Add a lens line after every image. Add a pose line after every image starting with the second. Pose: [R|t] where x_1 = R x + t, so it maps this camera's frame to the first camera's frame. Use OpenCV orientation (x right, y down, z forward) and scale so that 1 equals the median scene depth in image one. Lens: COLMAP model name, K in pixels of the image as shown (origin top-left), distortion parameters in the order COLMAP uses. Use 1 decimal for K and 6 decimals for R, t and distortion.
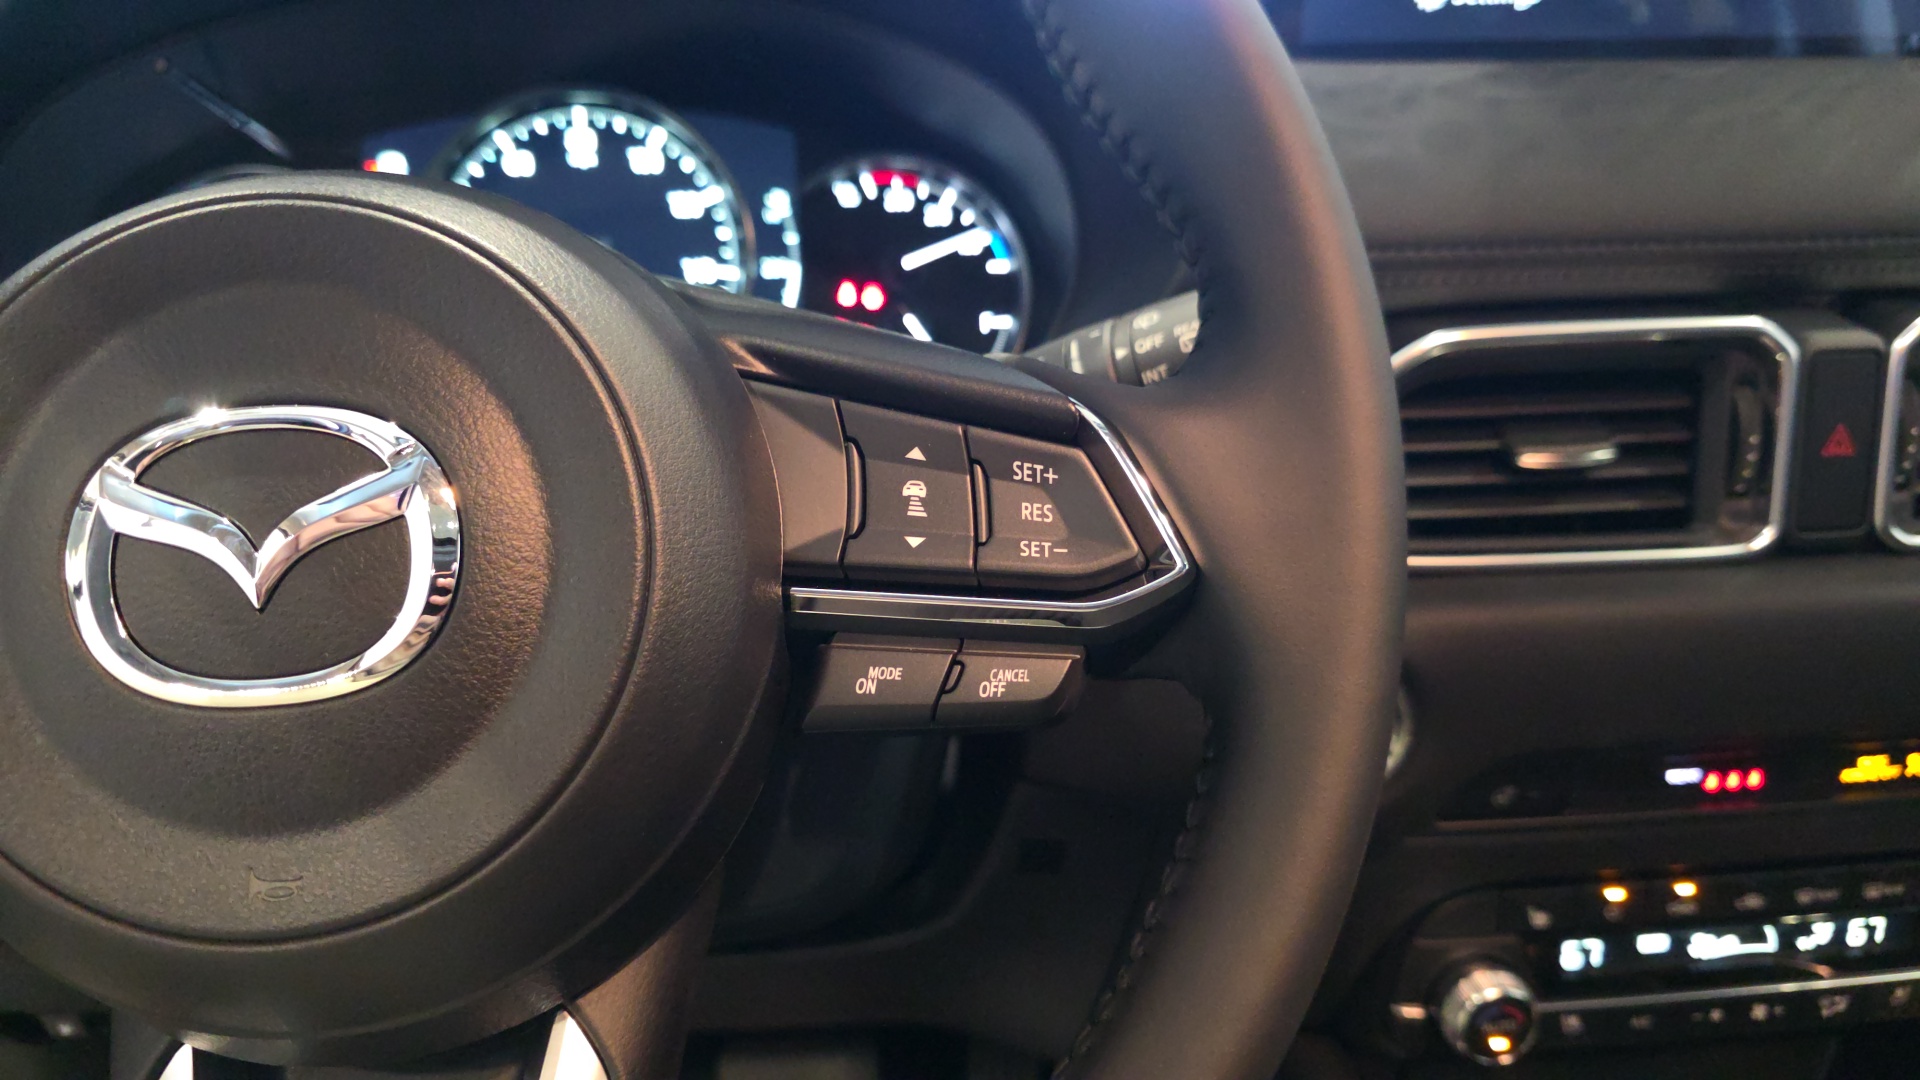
lens RADIAL K [[1287.0, 0, 926.1], [0, 1287.0, 556.4], [0, 0, 1]] dist [0.058745, -0.058475]
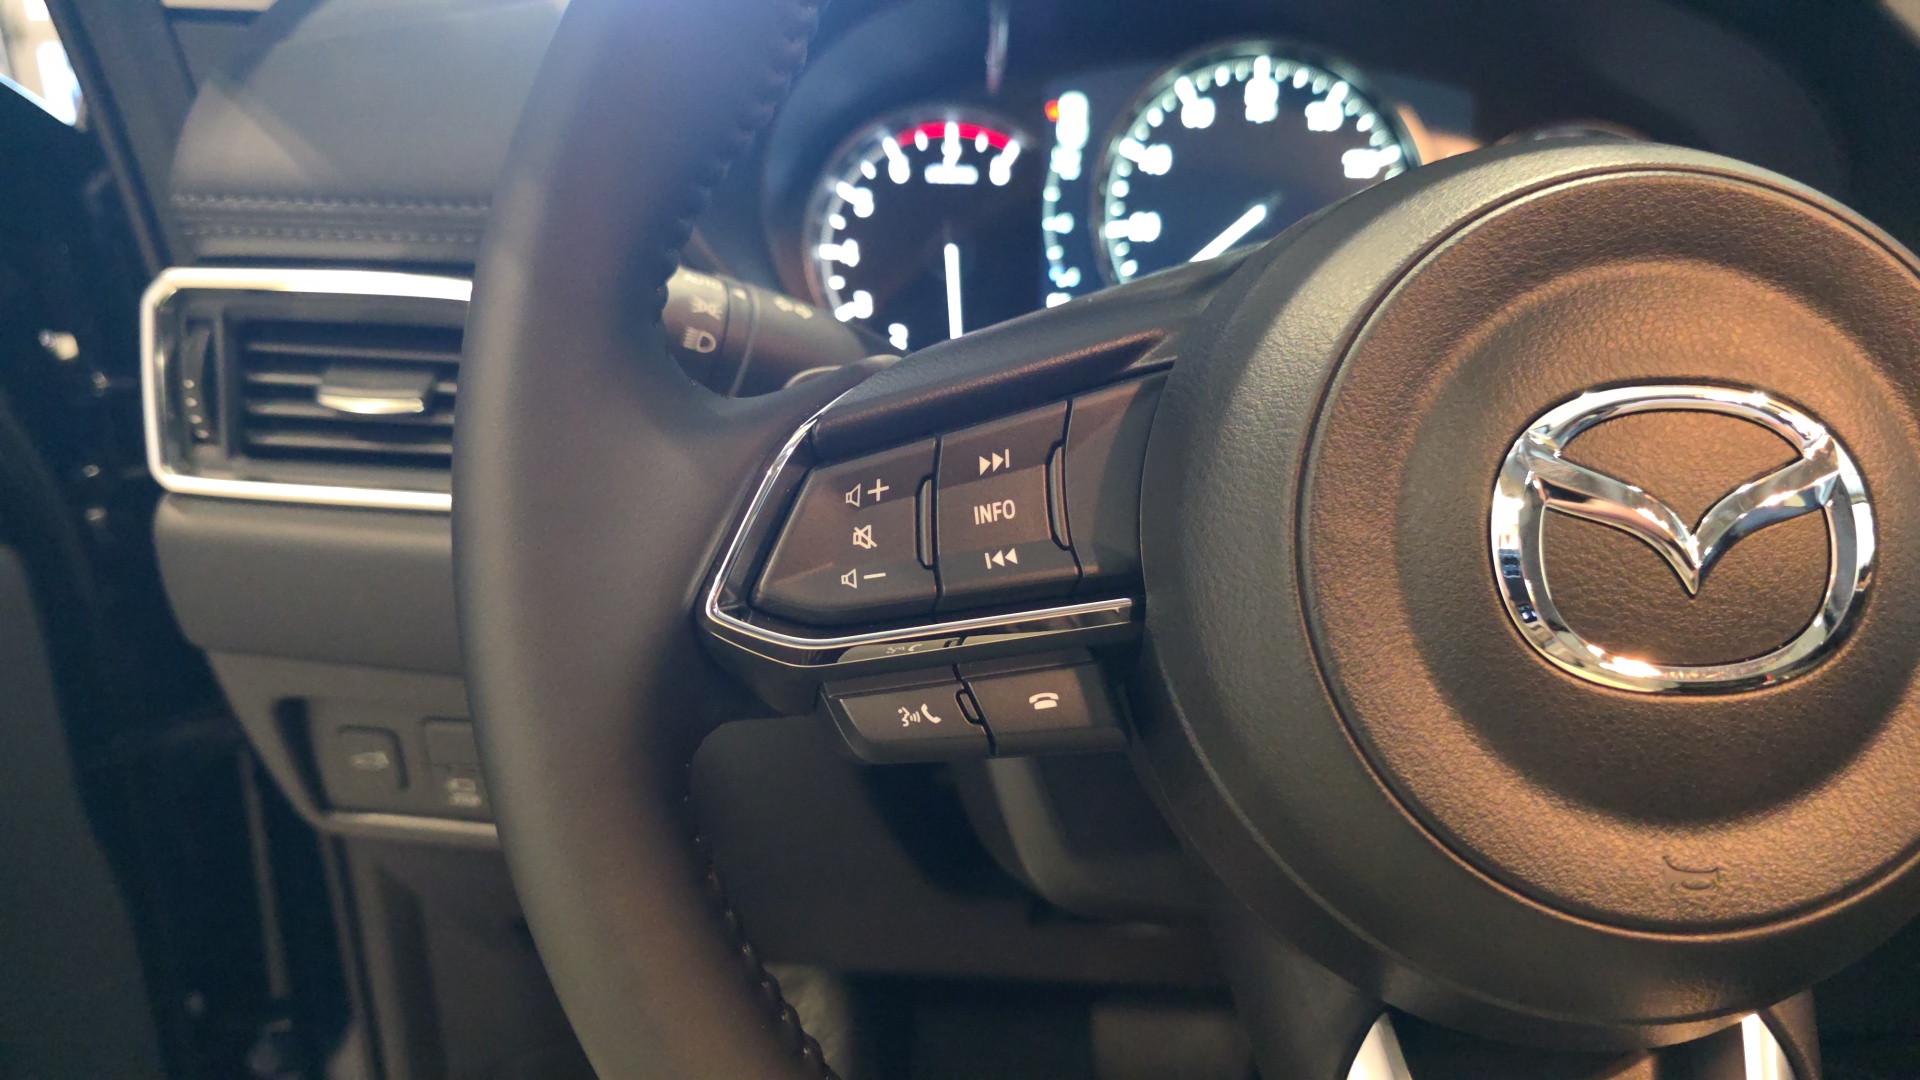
lens RADIAL K [[1287.0, 0, 938.4], [0, 1287.0, 550.9], [0, 0, 1]] dist [0.058745, -0.058475]
pose [[0.996496, 0.075215, -0.036572, -0.446843], [-0.073760, 0.996489, 0.039624, 0.003776], [0.039424, -0.036787, 0.998545, -0.003264]]
